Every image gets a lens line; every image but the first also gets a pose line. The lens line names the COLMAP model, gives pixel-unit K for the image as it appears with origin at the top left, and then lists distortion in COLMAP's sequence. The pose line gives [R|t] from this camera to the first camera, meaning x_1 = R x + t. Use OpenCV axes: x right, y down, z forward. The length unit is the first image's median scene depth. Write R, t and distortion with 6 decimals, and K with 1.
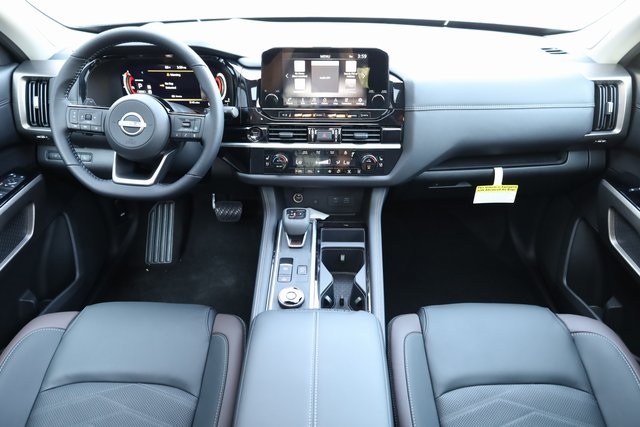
lens RADIAL K [[437.1, 0, 317.9], [0, 437.1, 213.4], [0, 0, 1]] dist [0.004360, -0.005473]
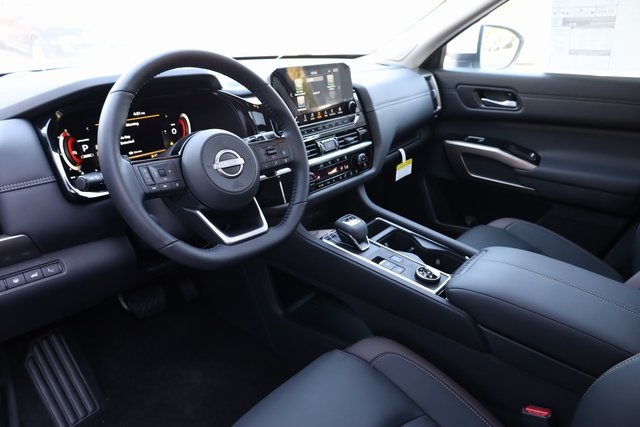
lens RADIAL K [[437.1, 0, 319.6], [0, 437.1, 213.5], [0, 0, 1]] dist [0.004360, -0.005473]
pose [[0.633089, -0.305198, 0.711374, -0.781500], [0.409238, 0.912026, 0.027080, -0.067560], [-0.657056, 0.273978, 0.702292, 0.321069]]
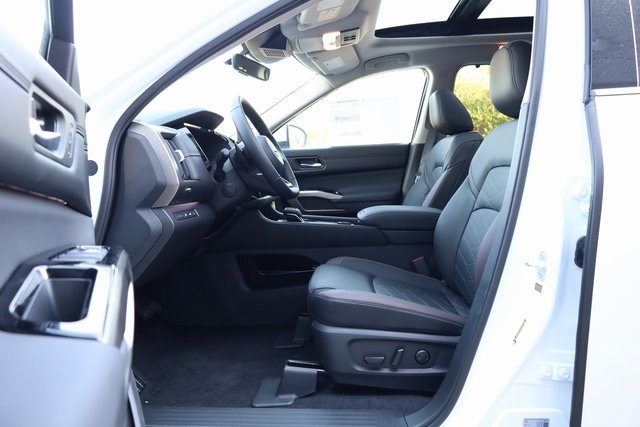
lens RADIAL K [[437.1, 0, 319.6], [0, 437.1, 212.4], [0, 0, 1]] dist [0.004360, -0.005473]
pose [[0.035419, -0.100426, 0.994314, -1.705509], [0.567367, 0.821073, 0.062718, -0.031027], [-0.822703, 0.561920, 0.086060, 0.758224]]
